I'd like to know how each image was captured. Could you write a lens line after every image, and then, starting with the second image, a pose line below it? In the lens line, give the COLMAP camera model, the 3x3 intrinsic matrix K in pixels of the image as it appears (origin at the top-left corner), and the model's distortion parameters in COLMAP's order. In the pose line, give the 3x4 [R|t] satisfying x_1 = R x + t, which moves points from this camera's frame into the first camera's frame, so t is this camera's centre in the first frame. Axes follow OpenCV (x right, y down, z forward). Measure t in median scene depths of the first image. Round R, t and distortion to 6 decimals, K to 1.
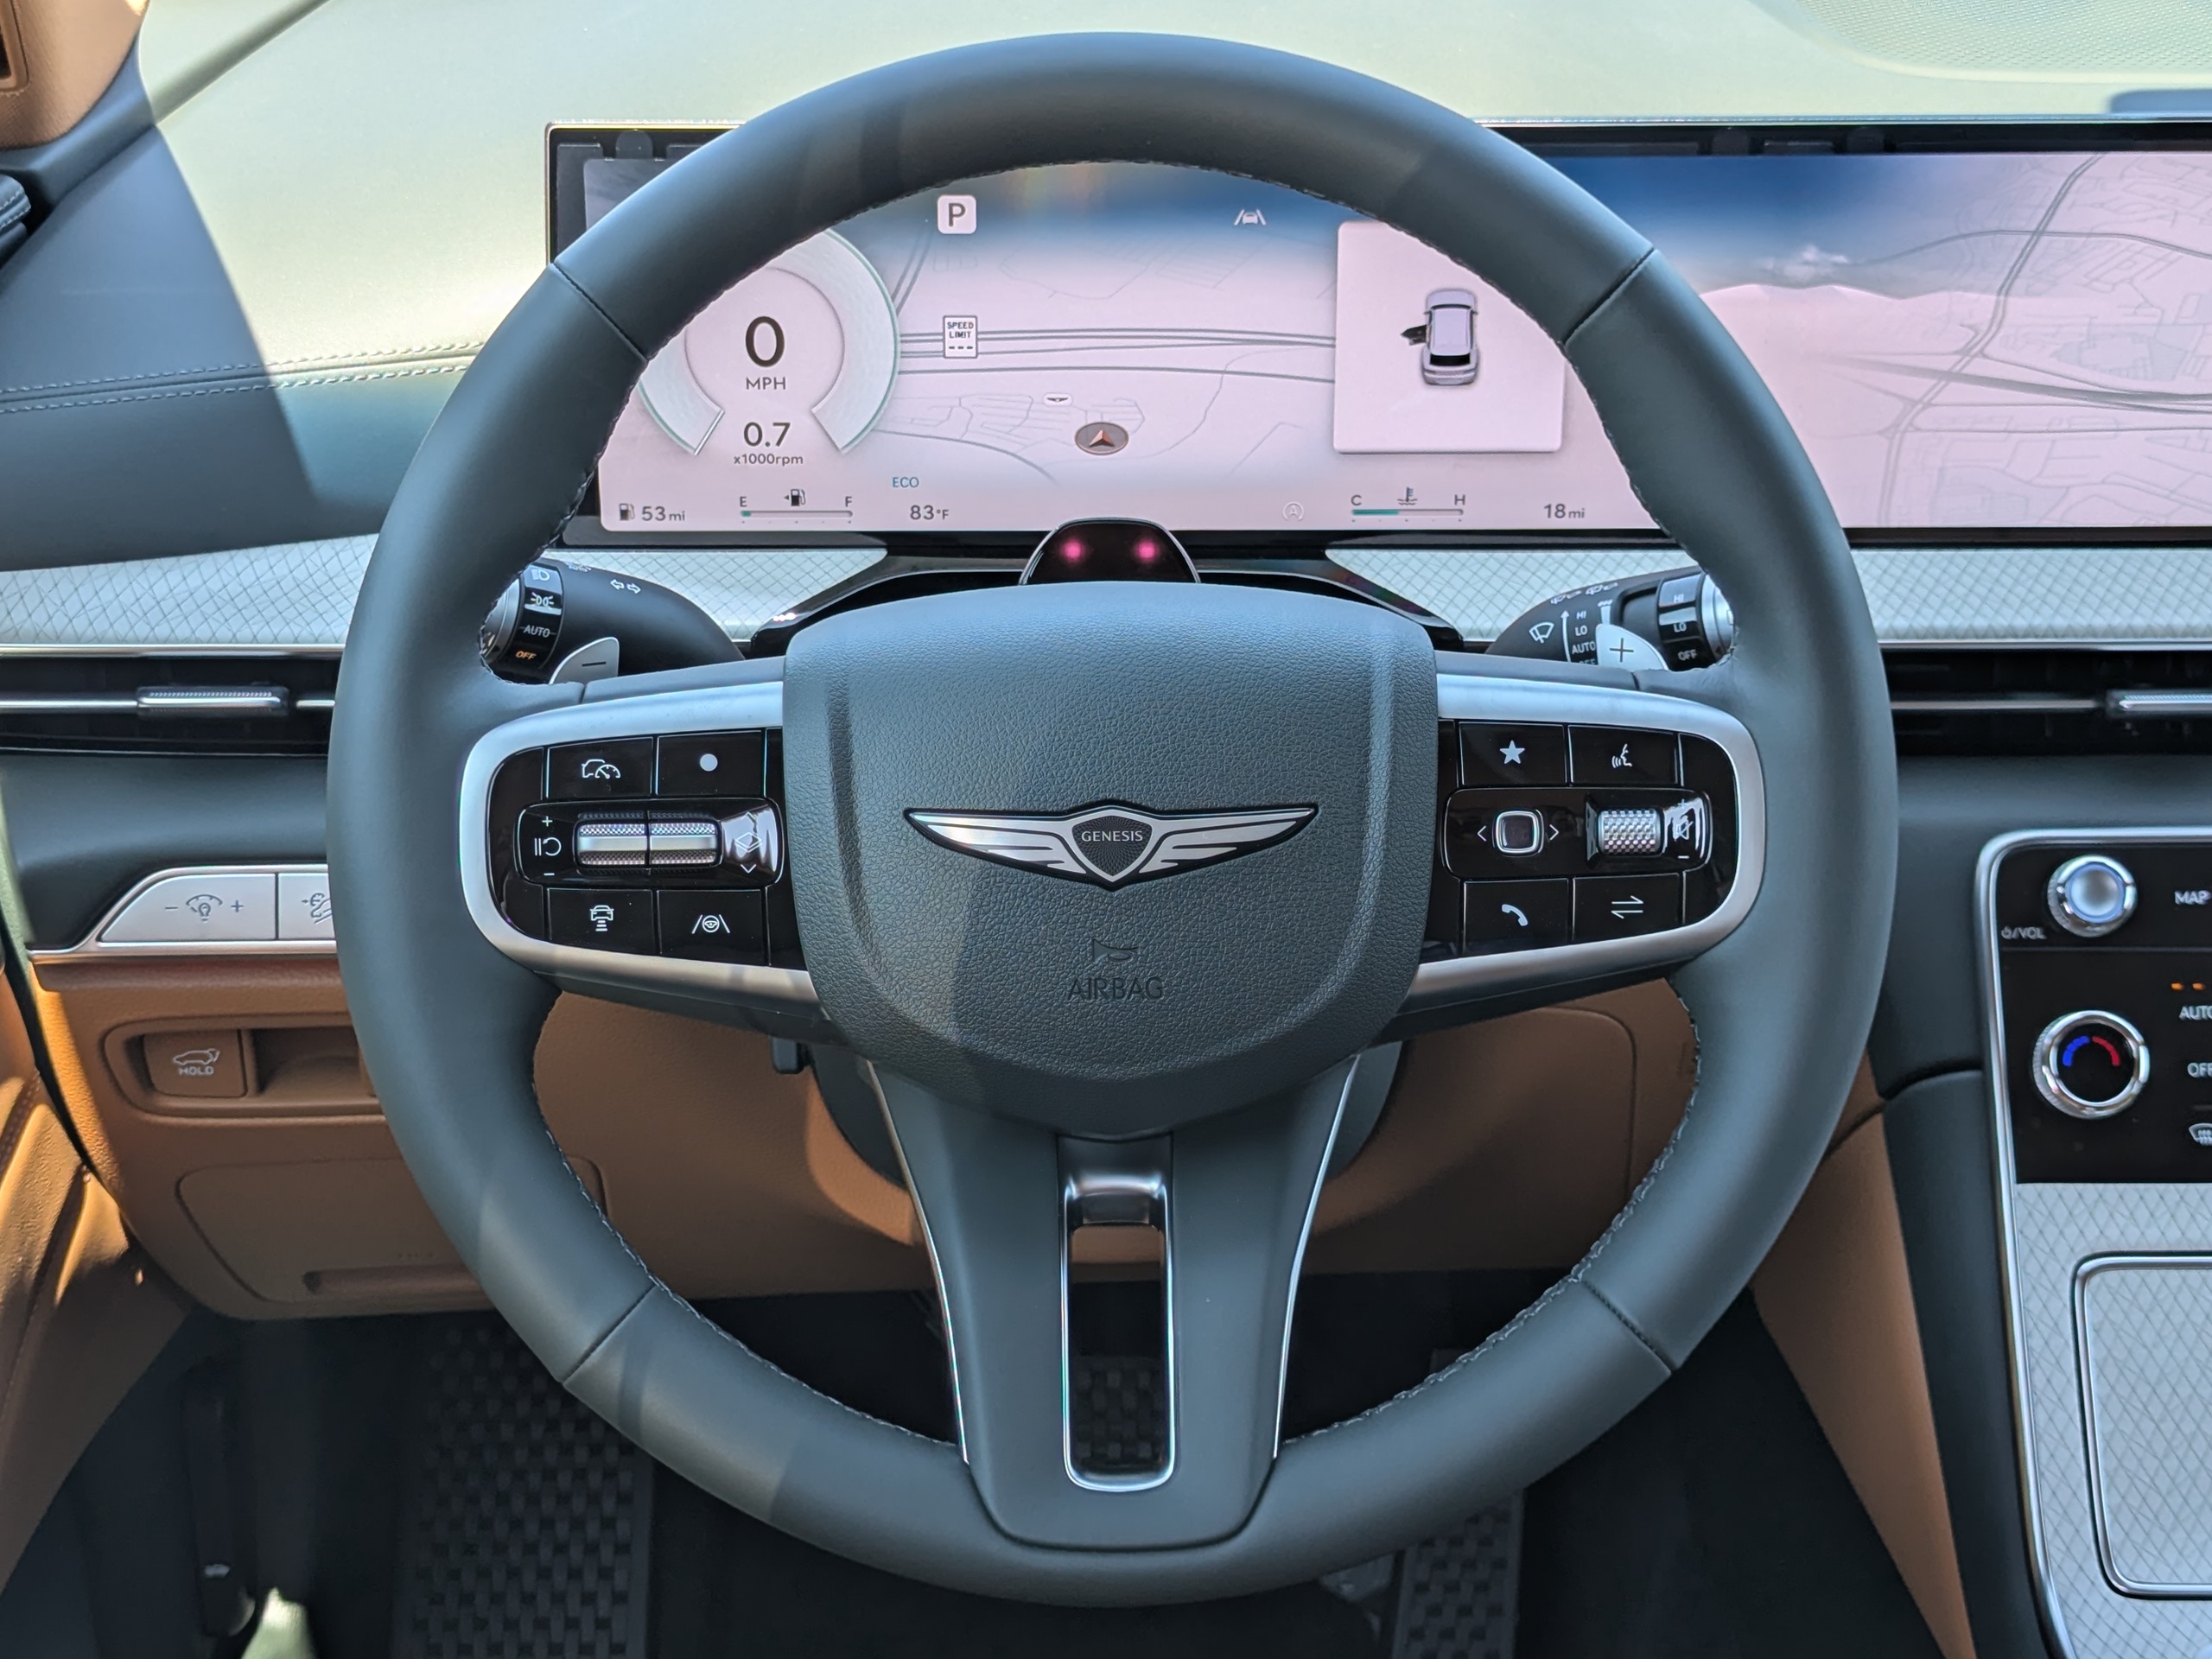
lens RADIAL K [[4194.1, 0, 1075.4], [0, 4194.1, 781.8], [0, 0, 1]] dist [0.251458, -1.265302]
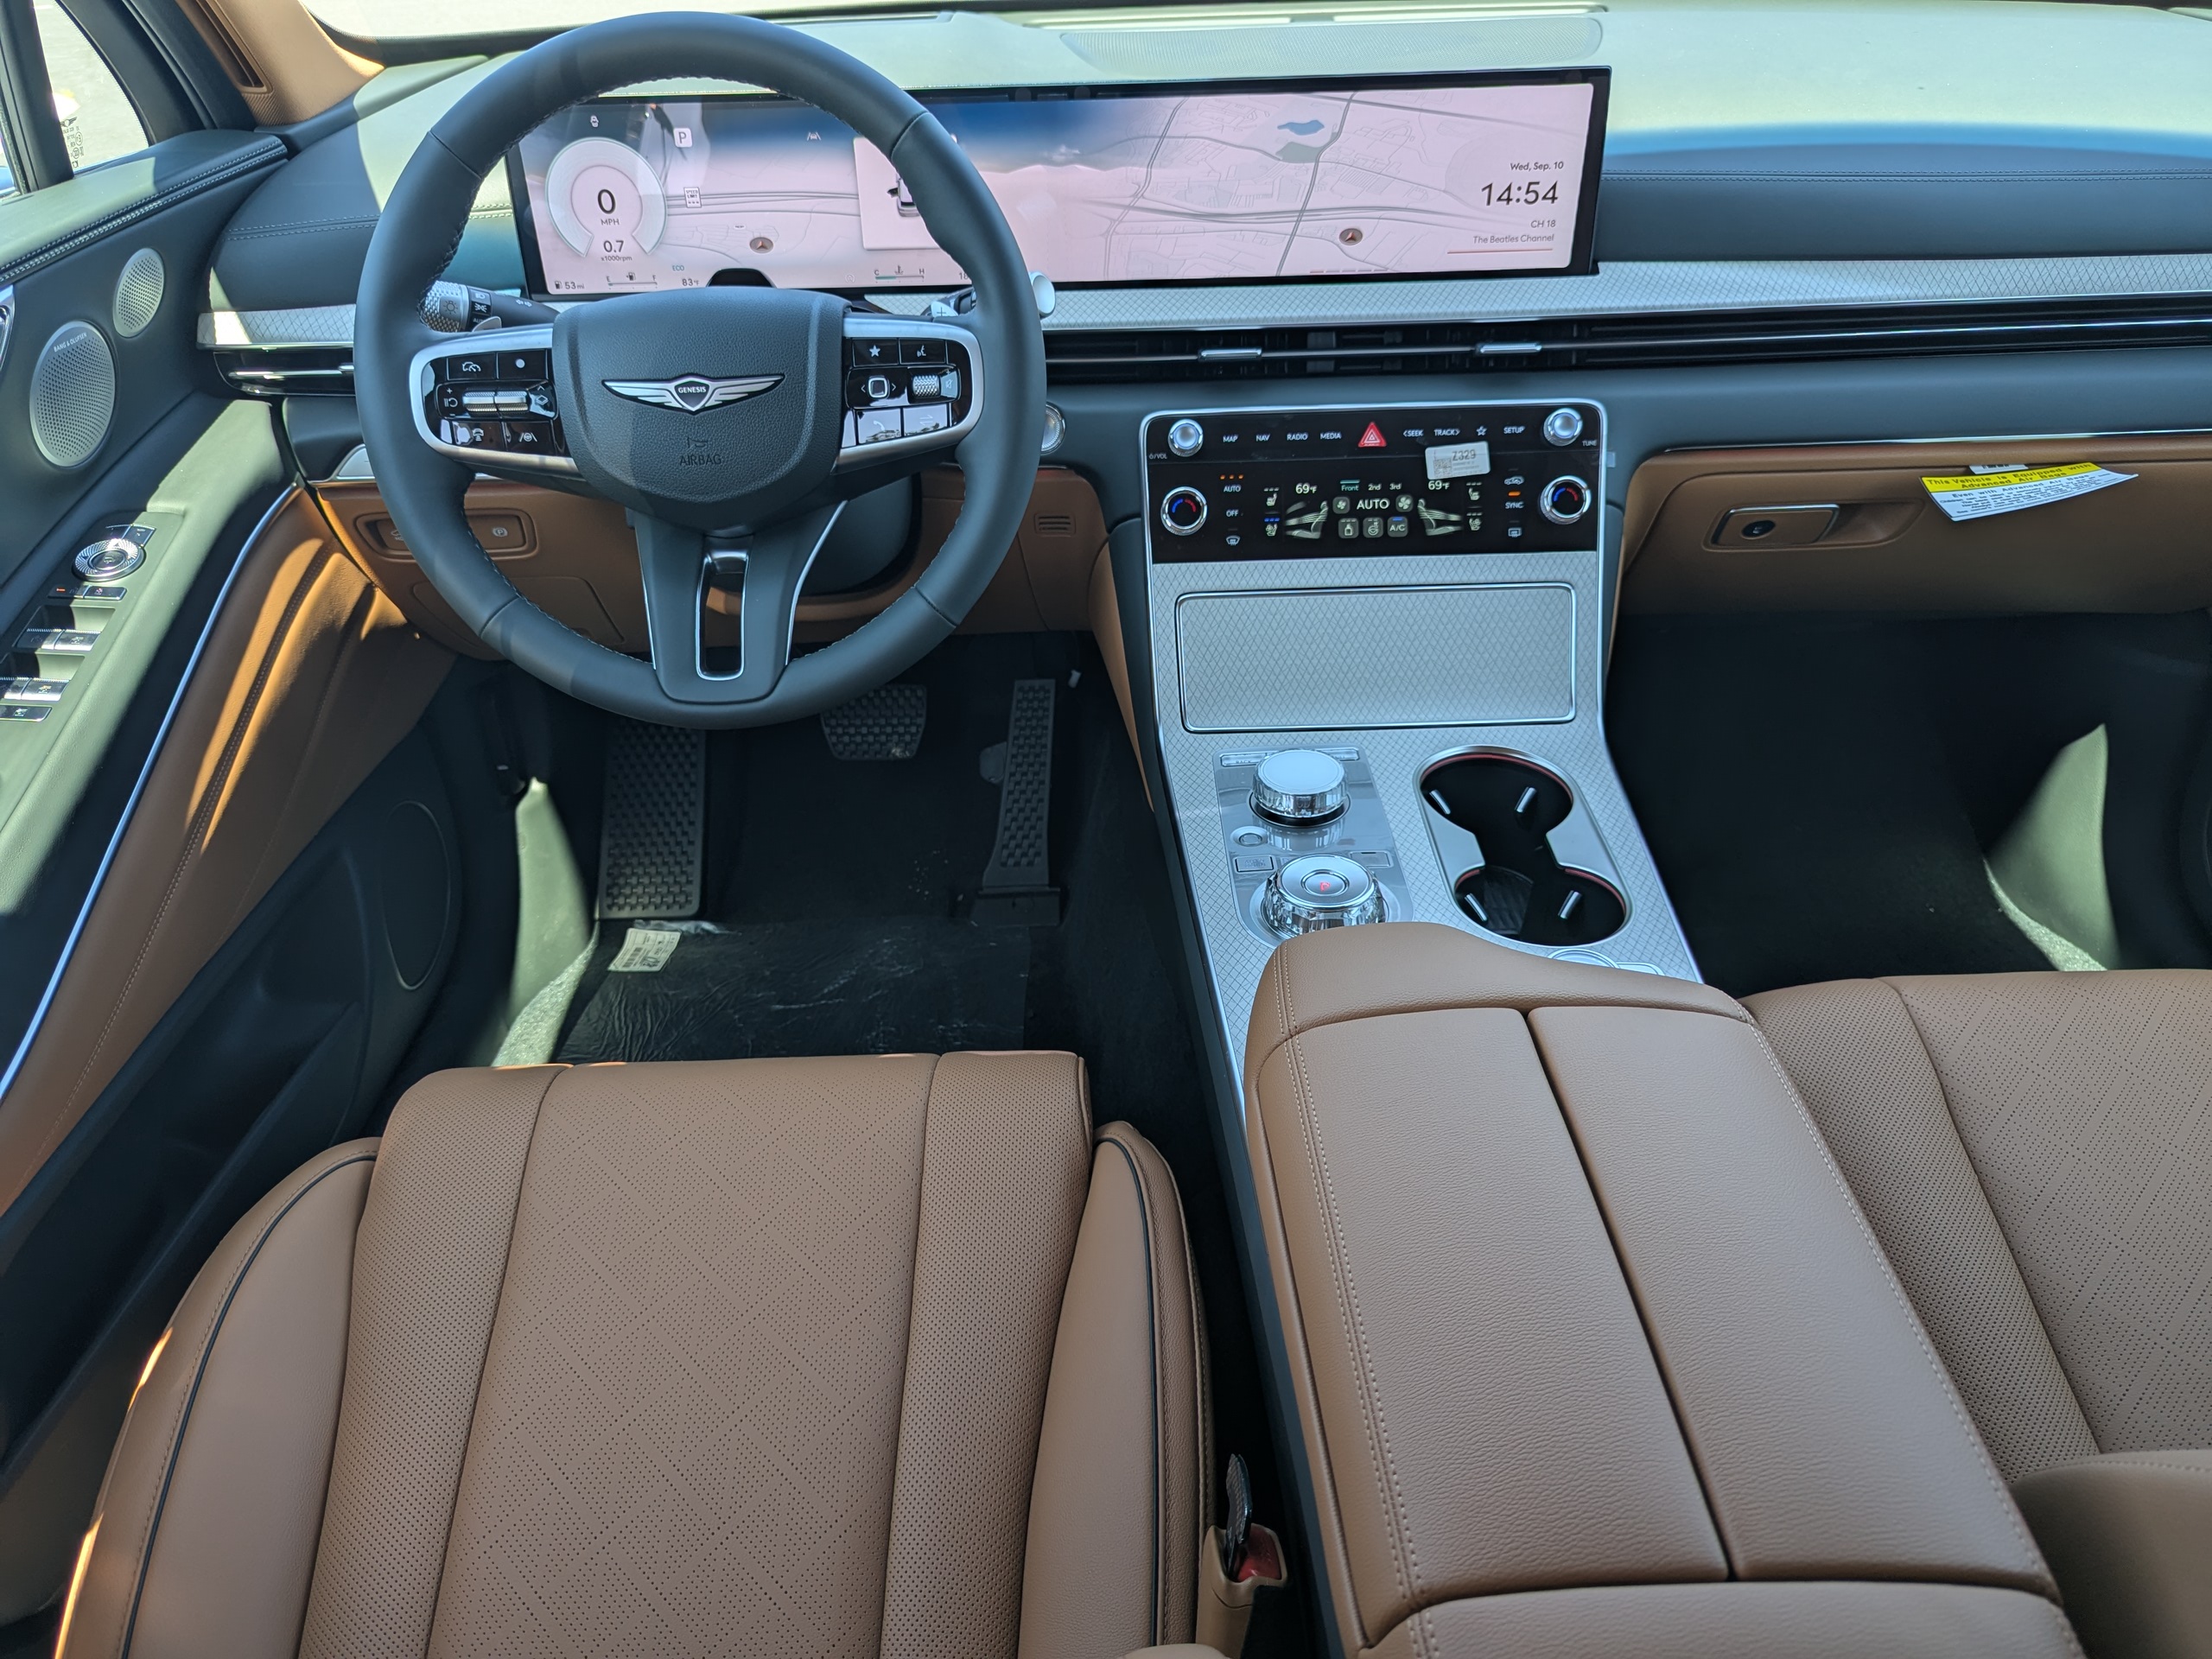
lens RADIAL K [[1598.3, 0, 1074.3], [0, 1598.3, 836.3], [0, 0, 1]] dist [0.046106, -0.061641]
pose [[0.999705, -0.019581, -0.014397, 0.216827], [0.021835, 0.983751, 0.178203, 0.097358], [0.010673, -0.178465, 0.983888, 0.106150]]
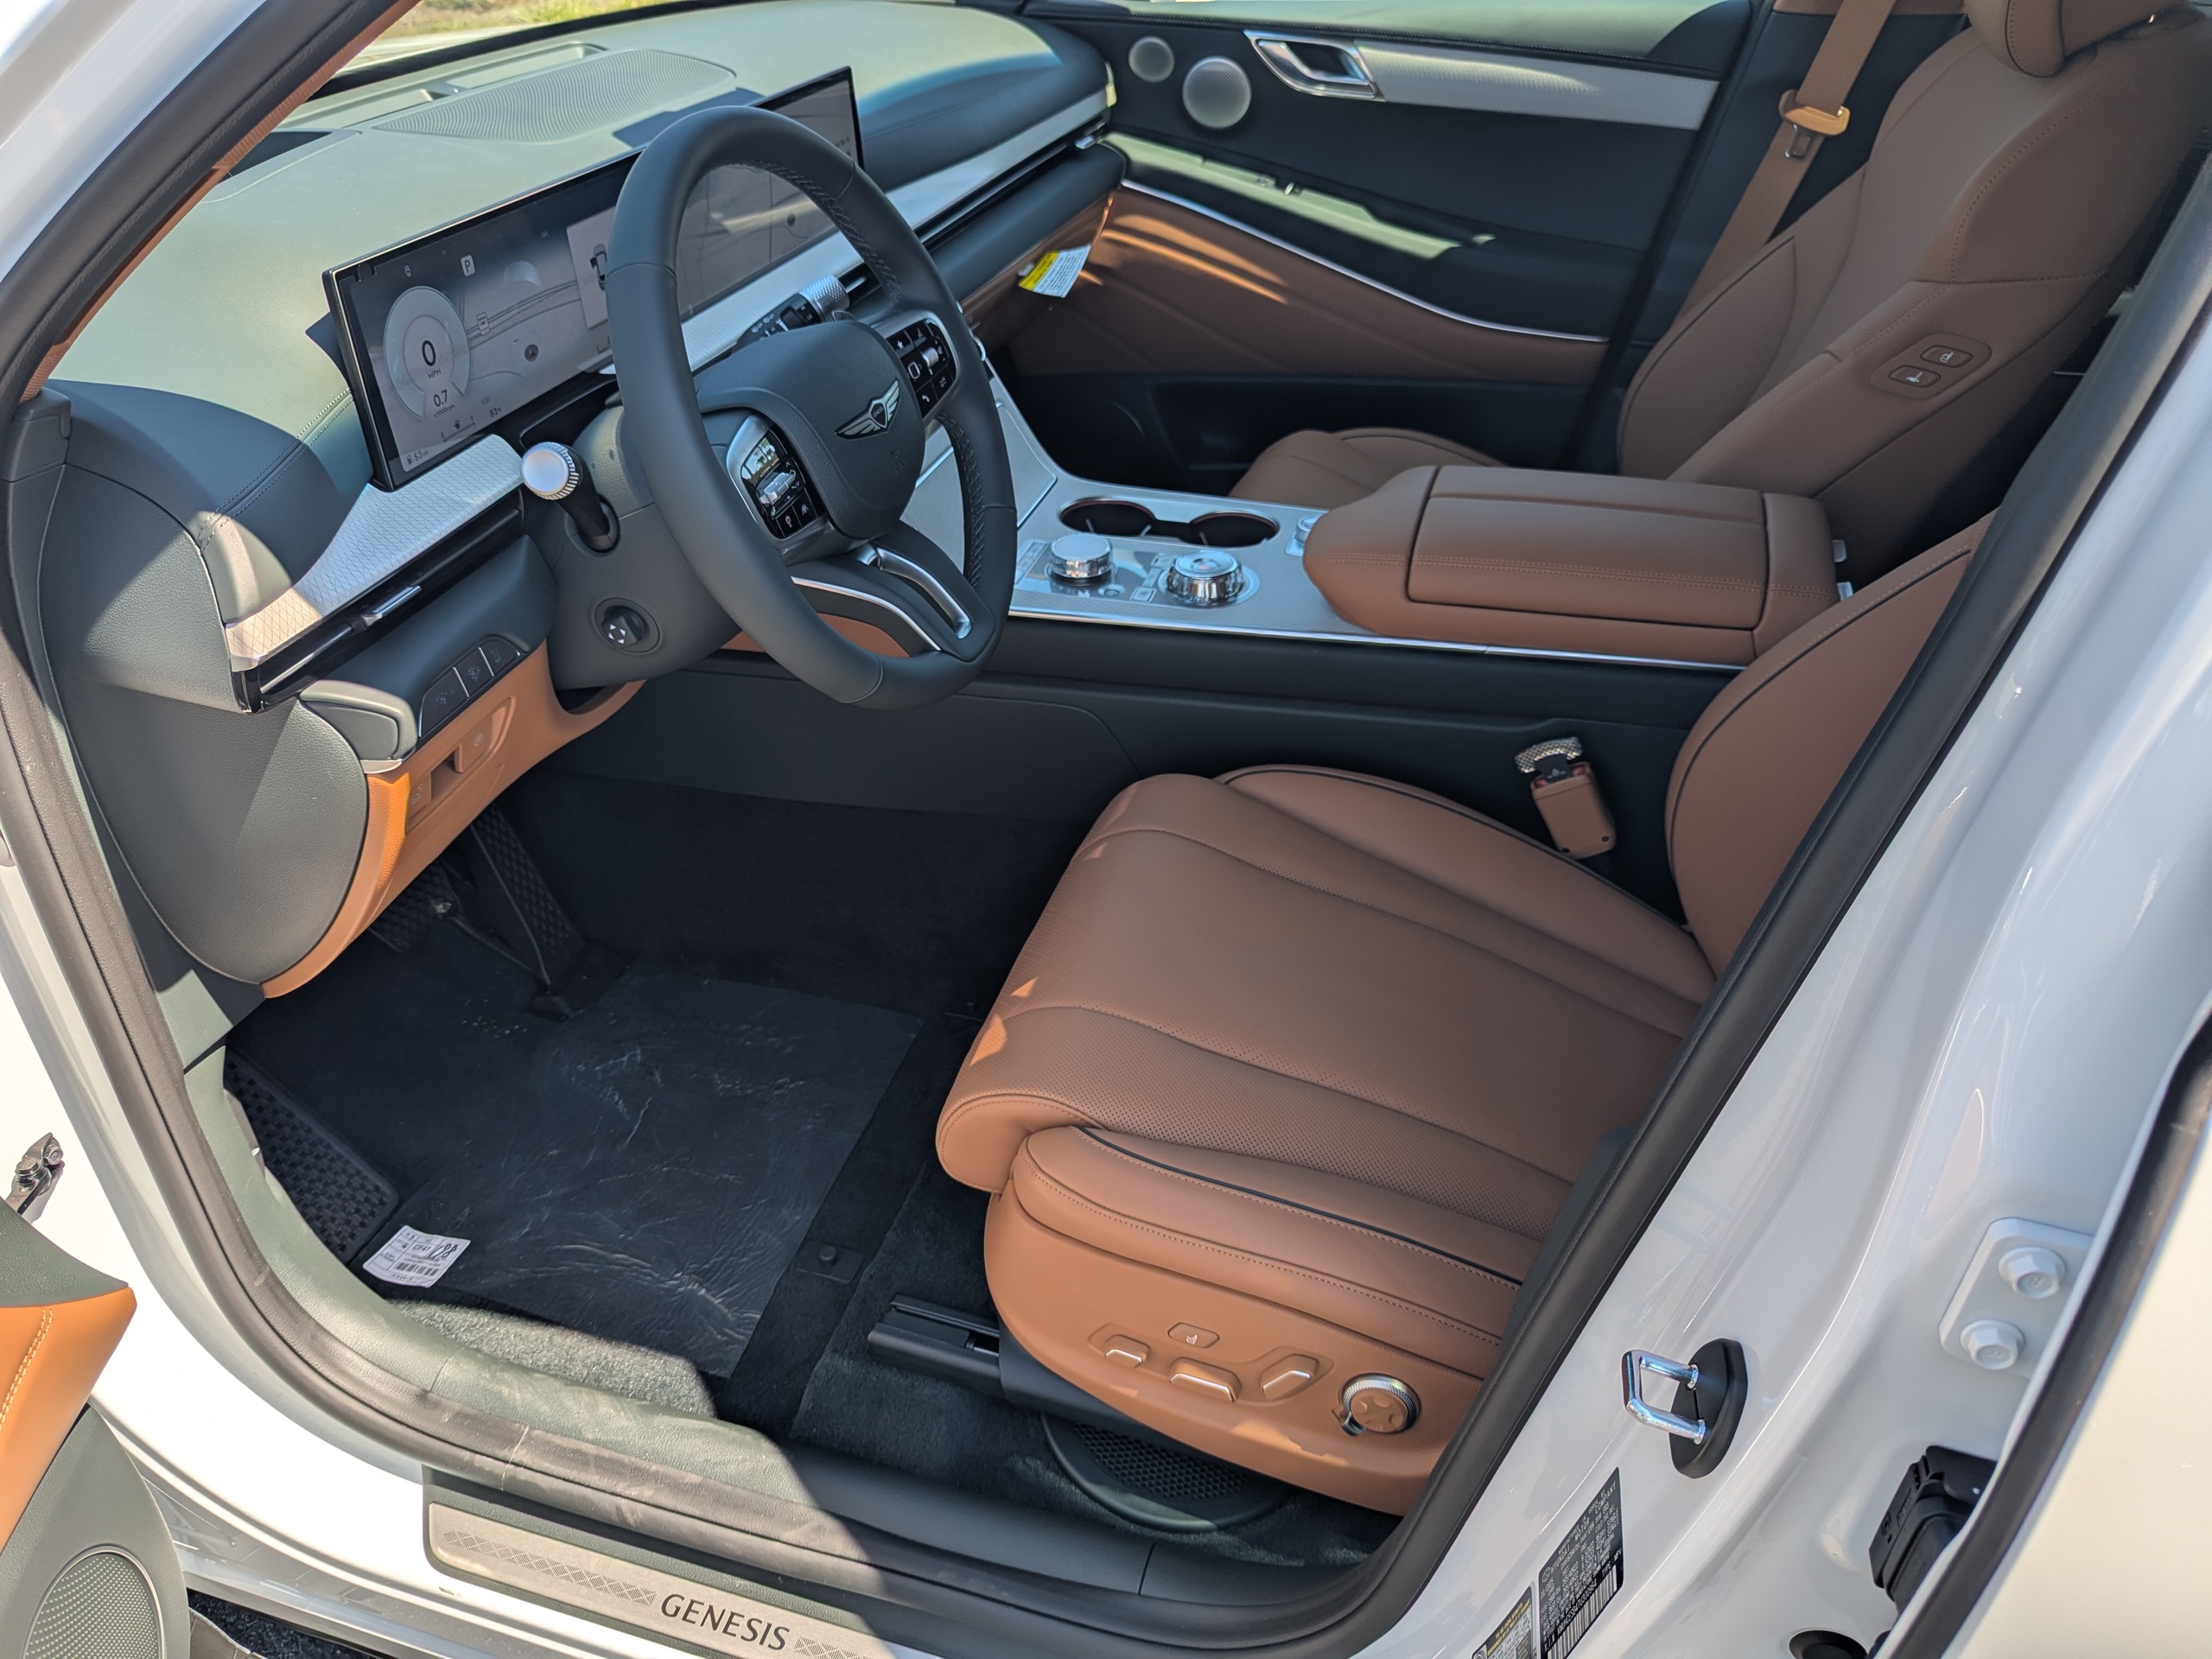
lens RADIAL K [[1598.3, 0, 1074.3], [0, 1598.3, 836.3], [0, 0, 1]] dist [0.046106, -0.061641]
pose [[0.304967, -0.539162, 0.785048, -0.871546], [0.390239, 0.822681, 0.413413, -0.133350], [-0.868740, 0.180279, 0.461292, 0.462832]]
